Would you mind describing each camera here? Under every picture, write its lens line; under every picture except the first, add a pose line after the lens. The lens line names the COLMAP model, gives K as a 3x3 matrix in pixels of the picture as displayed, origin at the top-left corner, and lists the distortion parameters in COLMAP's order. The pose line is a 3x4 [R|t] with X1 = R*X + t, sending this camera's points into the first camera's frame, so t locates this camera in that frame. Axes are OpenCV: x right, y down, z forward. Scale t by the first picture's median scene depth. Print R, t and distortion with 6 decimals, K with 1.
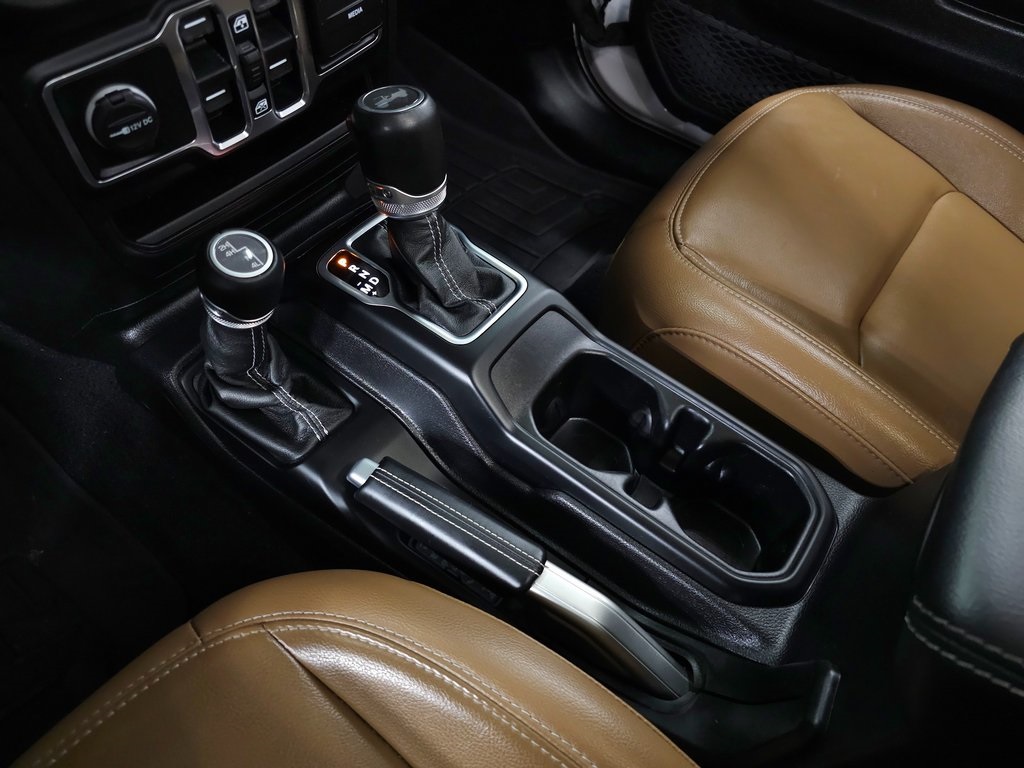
lens RADIAL K [[687.8, 0, 515.5], [0, 687.8, 369.6], [0, 0, 1]] dist [0.000513, -0.005516]
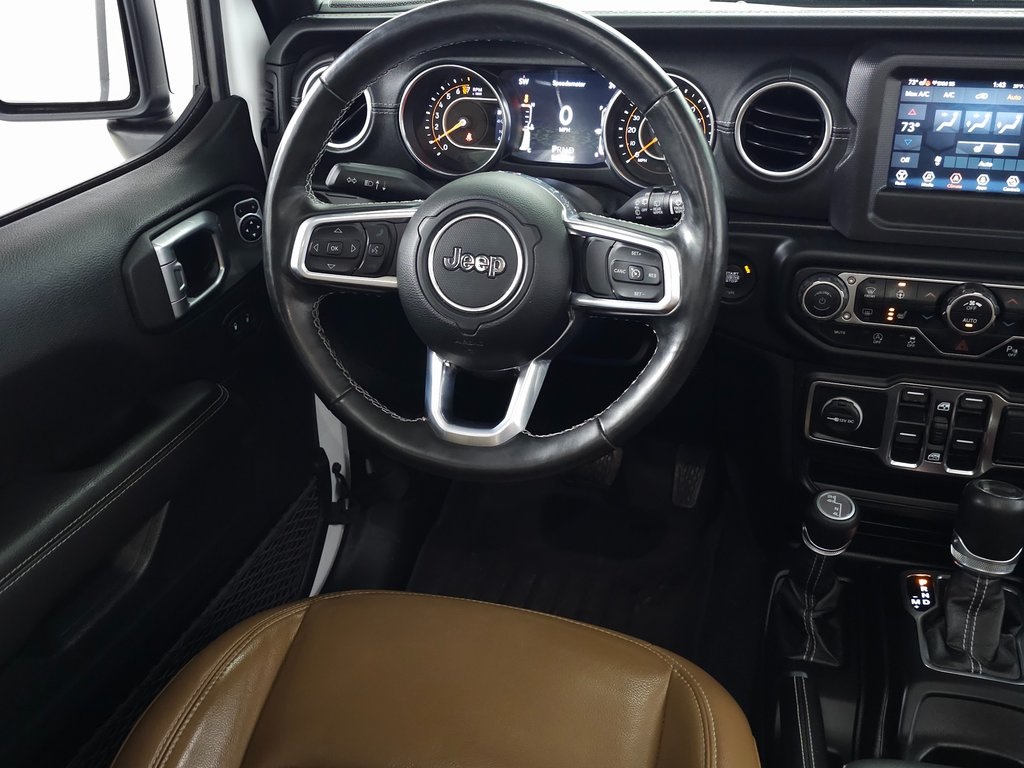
lens RADIAL K [[1013.4, 0, 510.1], [0, 1013.4, 371.3], [0, 0, 1]] dist [0.110599, -0.222315]
pose [[0.333772, 0.339168, -0.879523, 1.270929], [-0.724266, 0.689462, -0.008978, 0.176222], [0.603353, 0.640005, 0.475772, -0.746184]]
